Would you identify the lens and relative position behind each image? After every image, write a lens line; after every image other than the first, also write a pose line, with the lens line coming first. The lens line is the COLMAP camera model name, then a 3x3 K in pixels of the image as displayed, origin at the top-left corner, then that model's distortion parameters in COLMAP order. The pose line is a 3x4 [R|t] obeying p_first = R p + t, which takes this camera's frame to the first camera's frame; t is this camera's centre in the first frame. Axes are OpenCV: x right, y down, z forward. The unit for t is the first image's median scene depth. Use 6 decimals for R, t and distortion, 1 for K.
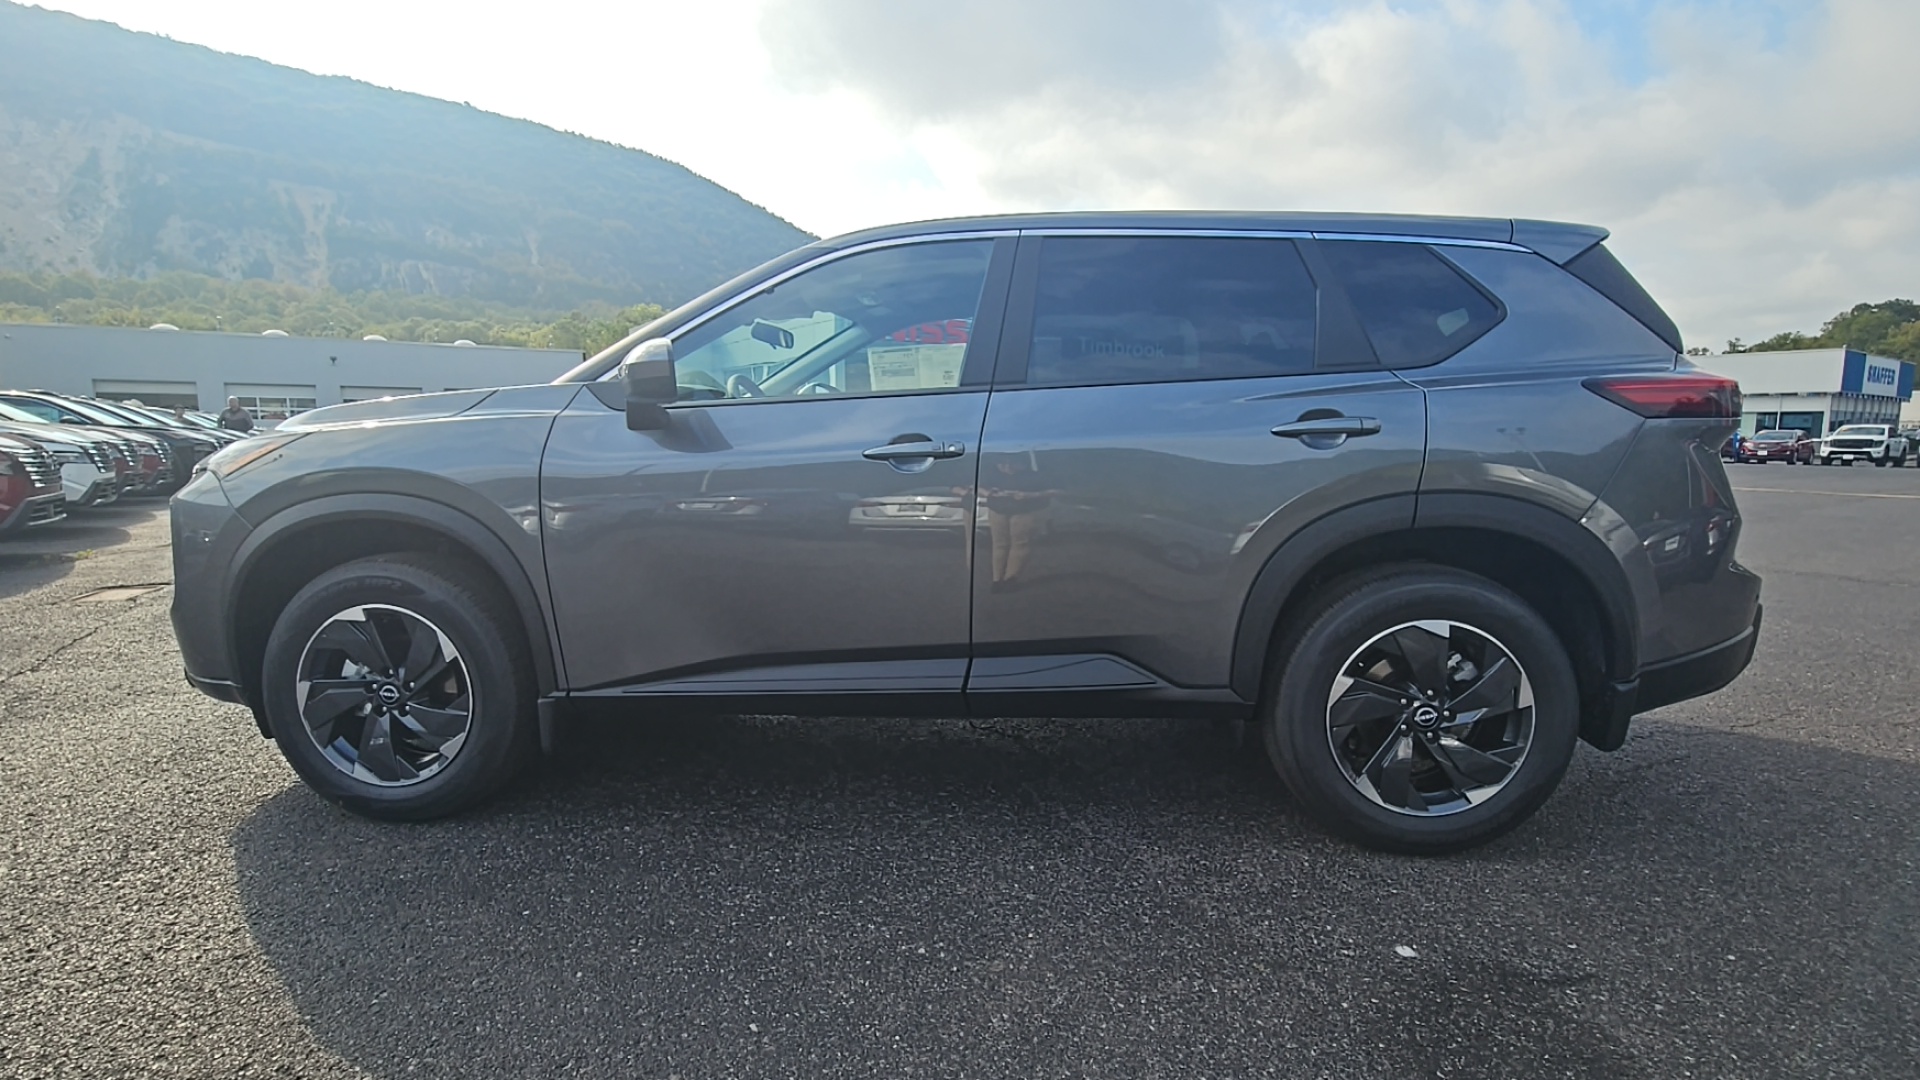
lens RADIAL K [[859.2, 0, 956.4], [0, 859.2, 542.1], [0, 0, 1]] dist [0.014254, -0.010850]
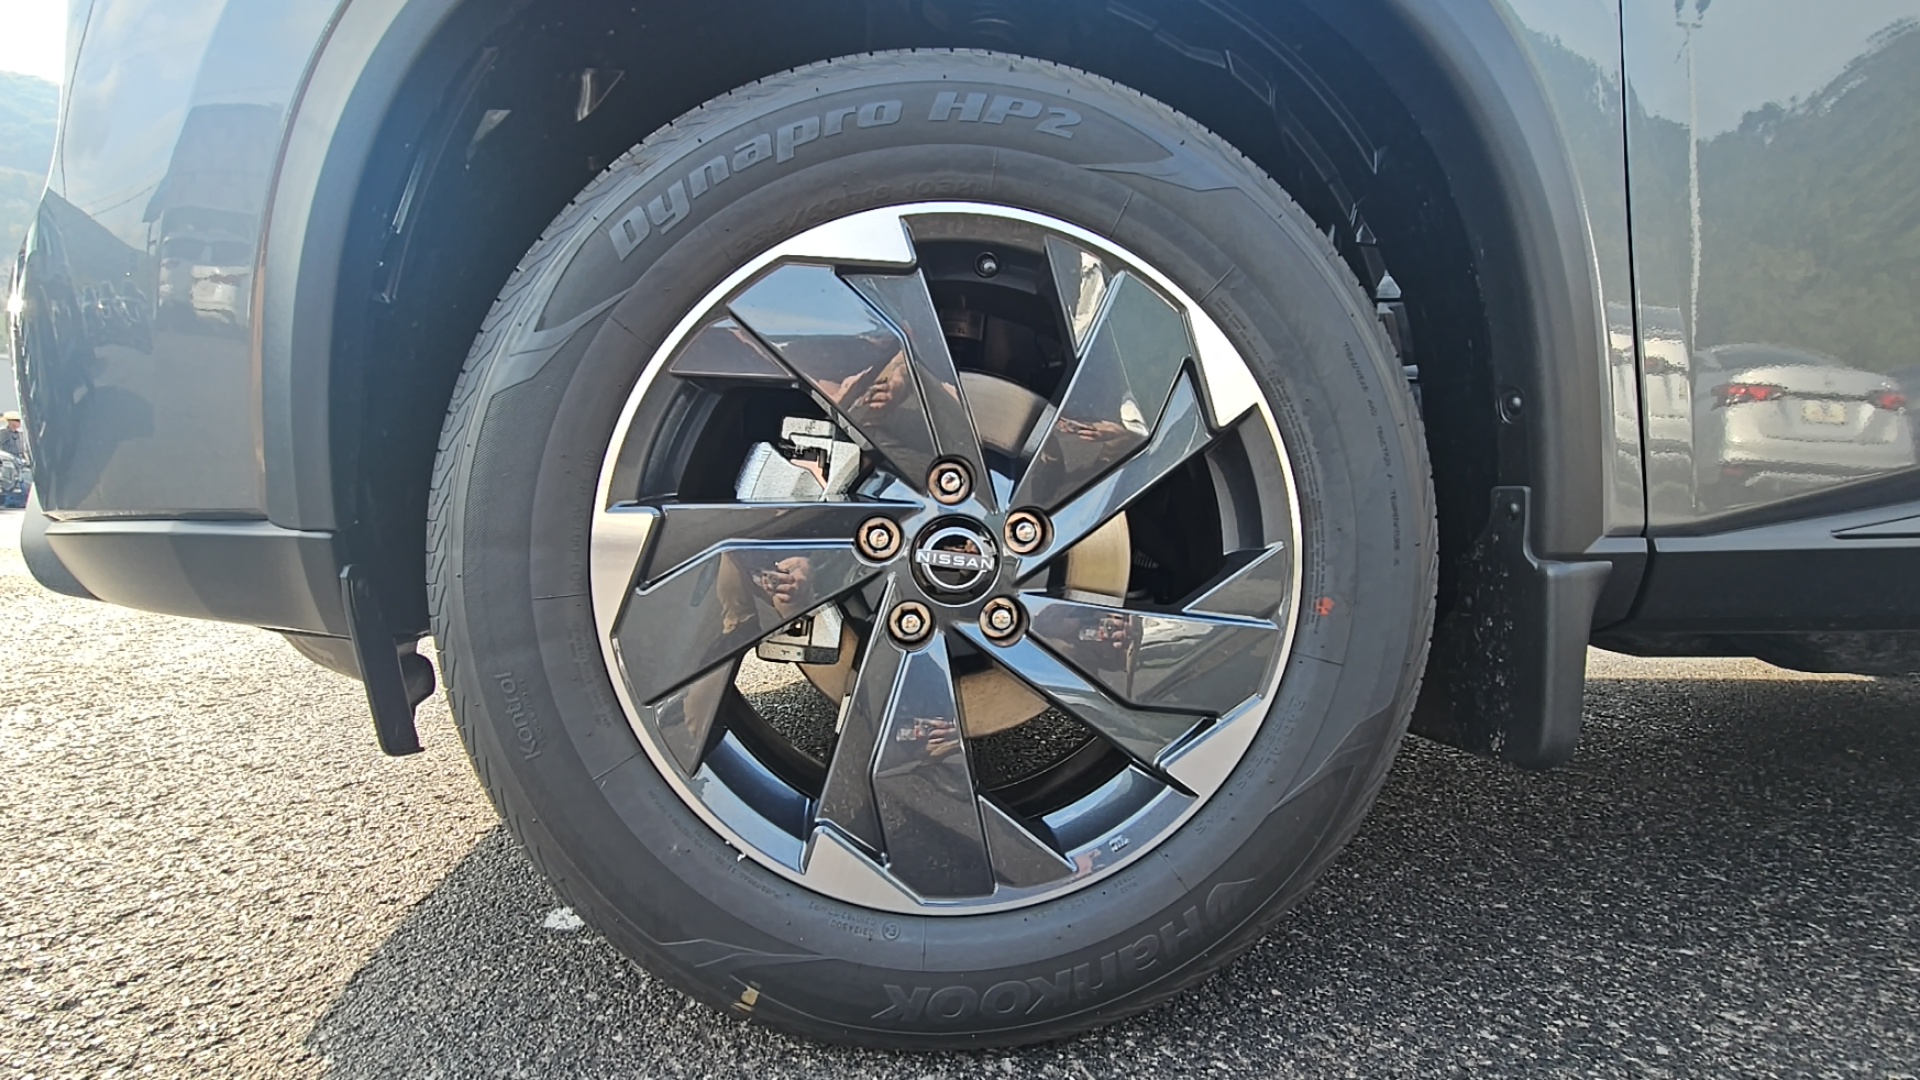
lens RADIAL K [[859.2, 0, 957.7], [0, 859.2, 547.6], [0, 0, 1]] dist [0.014254, -0.010850]
pose [[0.991608, 0.009135, 0.128955, -0.689598], [0.004357, 0.994572, -0.103961, 0.199946], [-0.129205, 0.103651, 0.986186, 0.734956]]
